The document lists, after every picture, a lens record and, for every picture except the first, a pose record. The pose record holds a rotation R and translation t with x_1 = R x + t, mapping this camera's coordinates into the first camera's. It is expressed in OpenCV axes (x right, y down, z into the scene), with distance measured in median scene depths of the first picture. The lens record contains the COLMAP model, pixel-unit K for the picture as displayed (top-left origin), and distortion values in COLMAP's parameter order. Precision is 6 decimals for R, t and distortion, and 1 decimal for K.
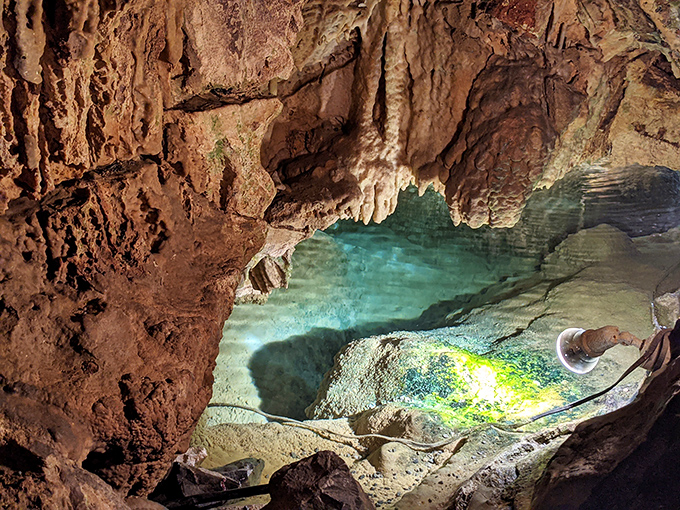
lens RADIAL K [[749.0, 0, 340.6], [0, 749.0, 257.4], [0, 0, 1]] dist [0.035326, 0.000000]
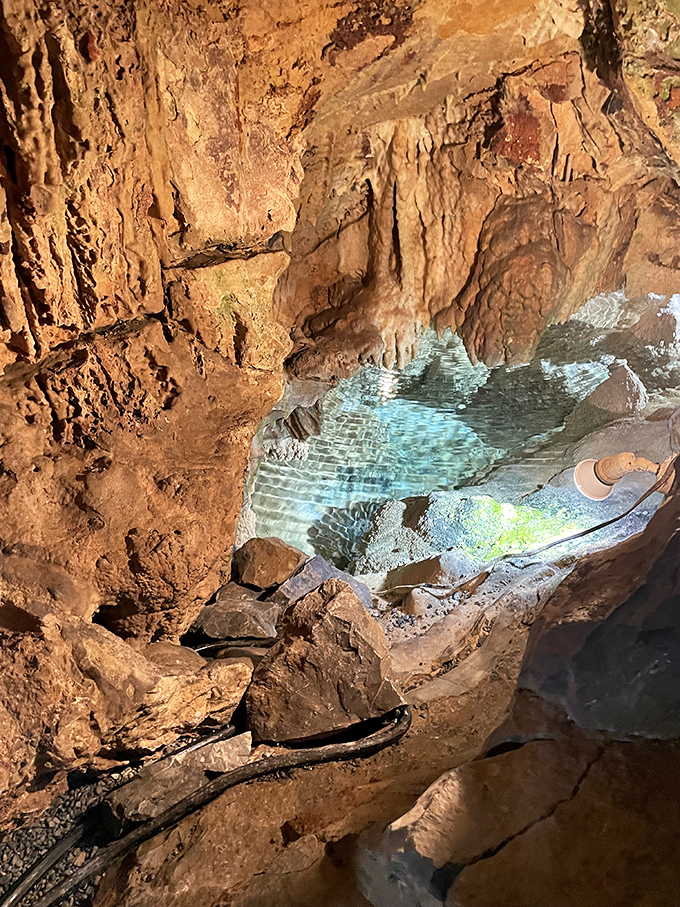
lens RADIAL K [[668.5, 0, 337.0], [0, 668.5, 454.2], [0, 0, 1]] dist [0.049007, -0.041216]
pose [[0.995603, -0.058280, -0.073332, 0.049034], [0.063396, 0.995567, 0.069481, 0.006126], [0.068958, -0.073824, 0.994884, 0.087138]]
